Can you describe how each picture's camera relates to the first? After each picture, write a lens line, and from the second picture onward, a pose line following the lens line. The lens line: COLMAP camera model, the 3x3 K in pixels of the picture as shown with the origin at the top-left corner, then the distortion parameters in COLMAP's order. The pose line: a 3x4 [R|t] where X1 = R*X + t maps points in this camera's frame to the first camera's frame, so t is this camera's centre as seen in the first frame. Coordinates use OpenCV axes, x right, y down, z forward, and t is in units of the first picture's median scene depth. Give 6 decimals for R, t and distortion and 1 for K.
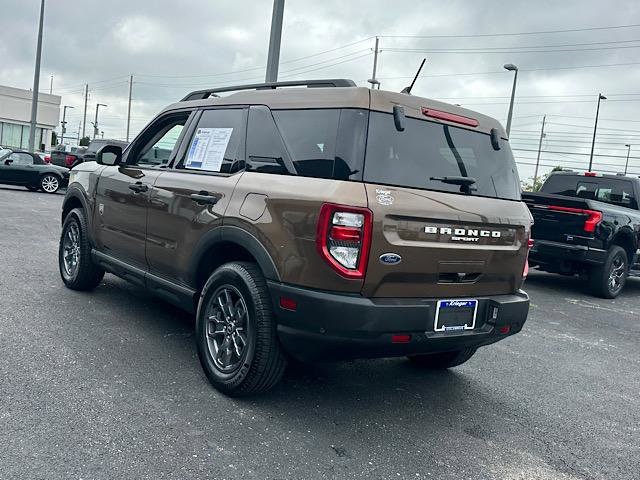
lens RADIAL K [[609.2, 0, 315.3], [0, 609.2, 231.9], [0, 0, 1]] dist [0.167526, -0.330200]
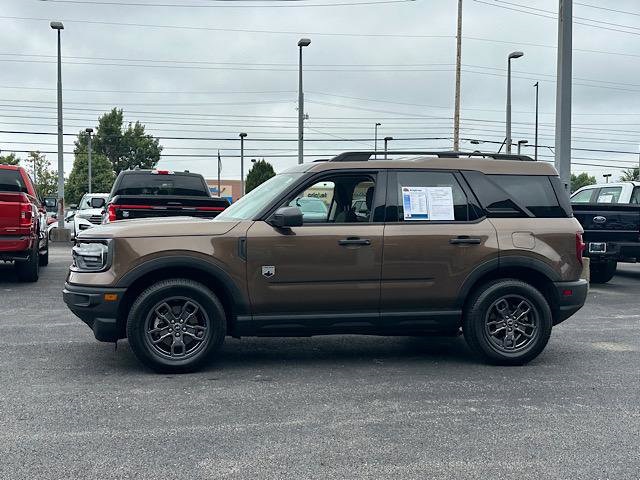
lens RADIAL K [[753.7, 0, 311.2], [0, 753.7, 240.8], [0, 0, 1]] dist [0.128714, -0.006833]
pose [[0.441373, -0.151055, 0.884518, -1.876116], [0.109612, 0.987423, 0.113932, -0.293254], [-0.890604, 0.046667, 0.452379, 0.555052]]
